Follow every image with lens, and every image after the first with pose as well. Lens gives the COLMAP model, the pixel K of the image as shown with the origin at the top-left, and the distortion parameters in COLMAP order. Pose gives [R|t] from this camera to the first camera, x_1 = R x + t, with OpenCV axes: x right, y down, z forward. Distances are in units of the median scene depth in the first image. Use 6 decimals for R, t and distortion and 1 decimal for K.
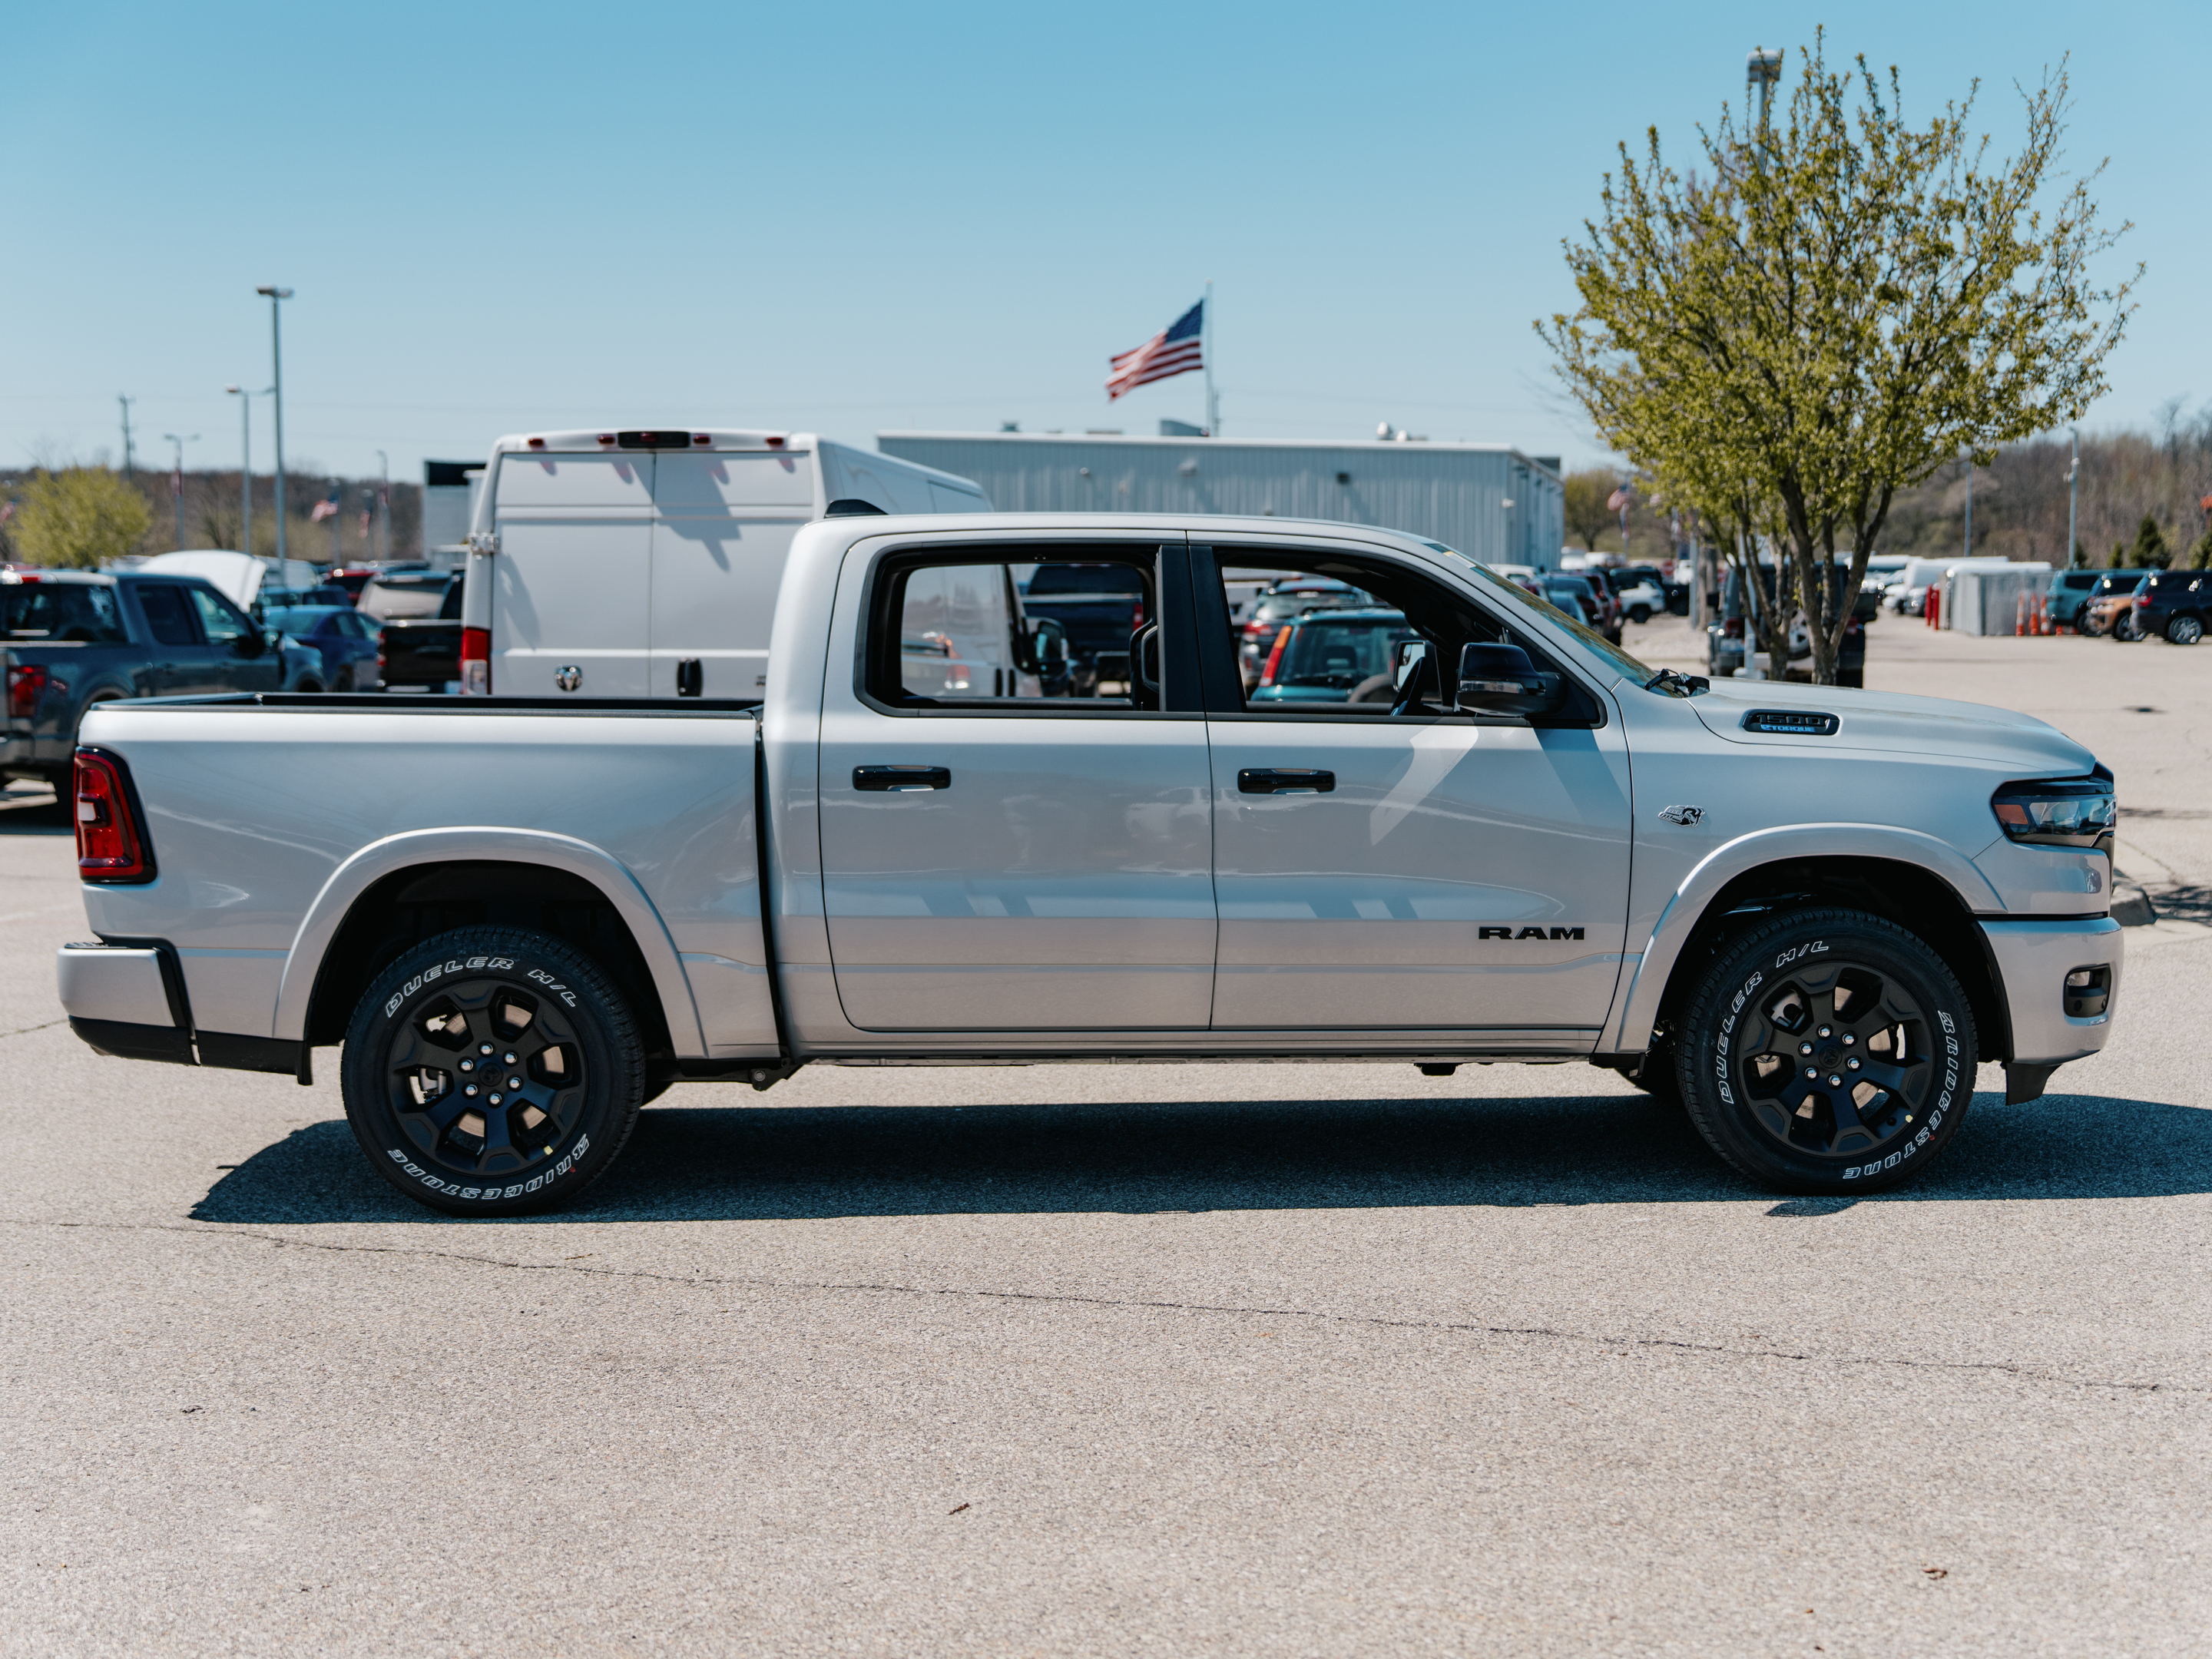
lens RADIAL K [[2993.3, 0, 1106.0], [0, 2993.3, 829.5], [0, 0, 1]] dist [0.028363, -0.026192]
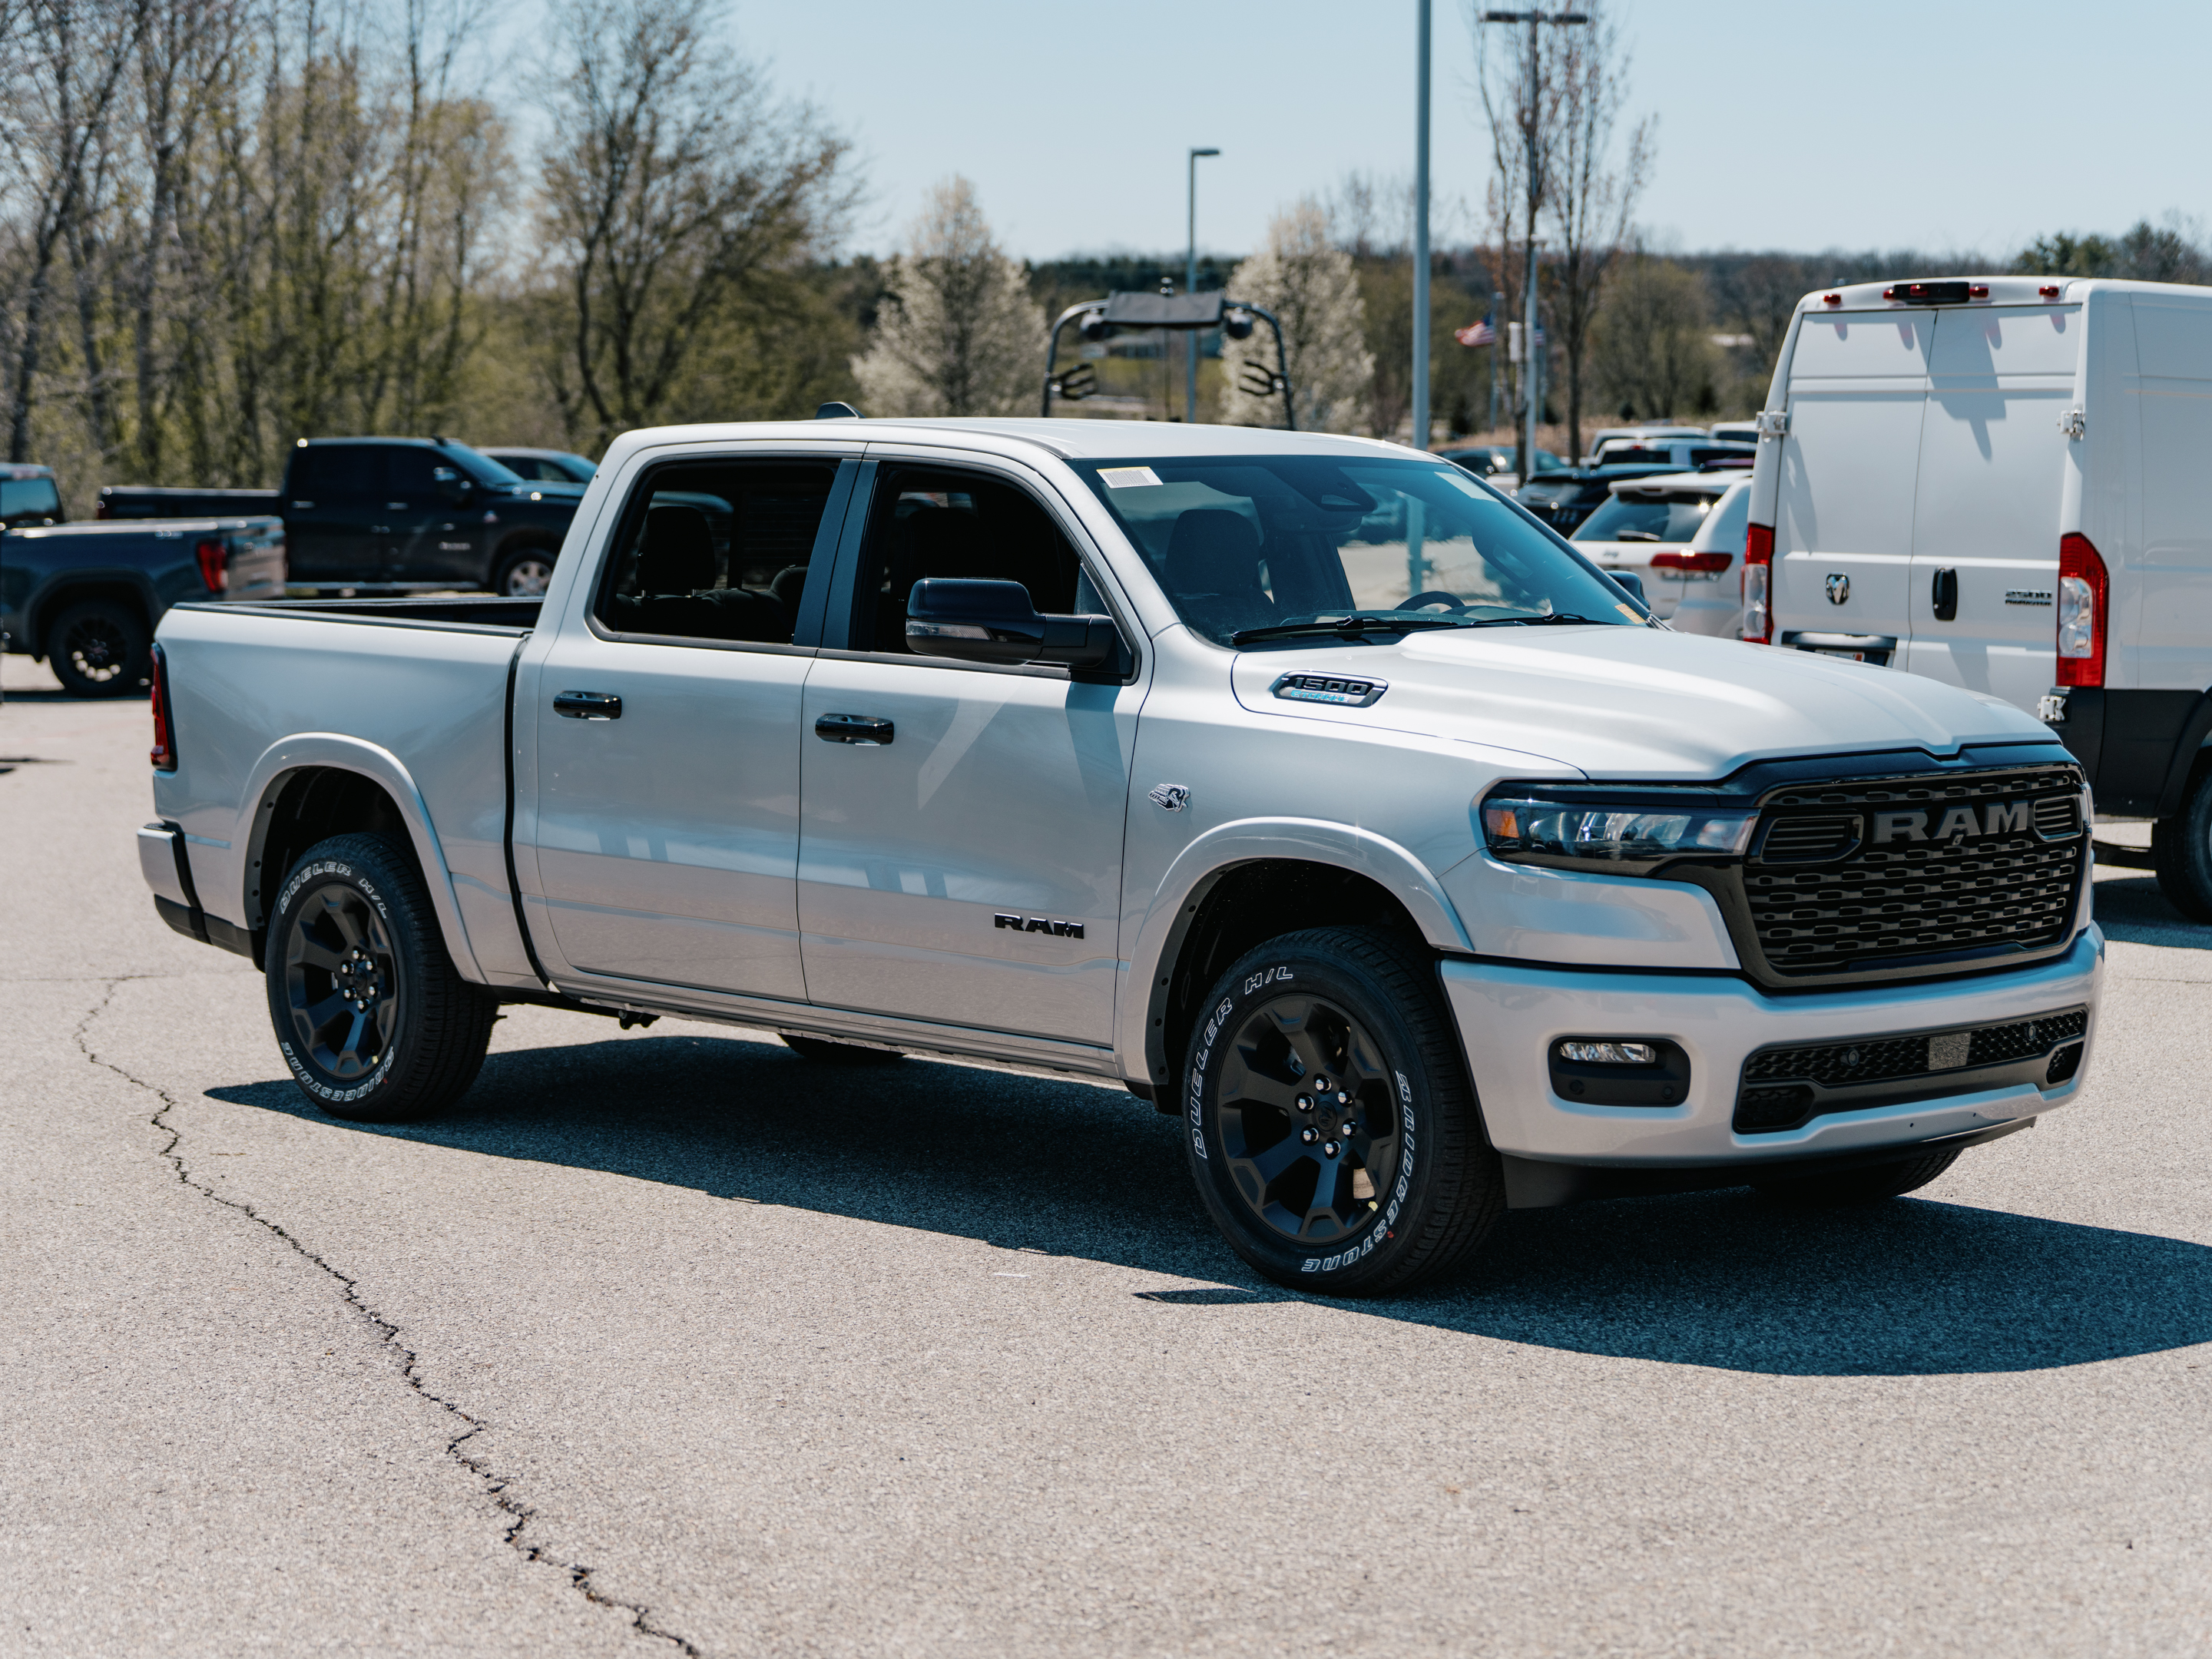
lens RADIAL K [[3838.4, 0, 1106.0], [0, 3838.4, 829.5], [0, 0, 1]] dist [-0.000629, -0.065595]
pose [[0.730653, 0.068688, -0.679285, 0.869593], [-0.056128, 0.997602, 0.040503, -0.036316], [0.680438, 0.008533, 0.732756, 0.222464]]
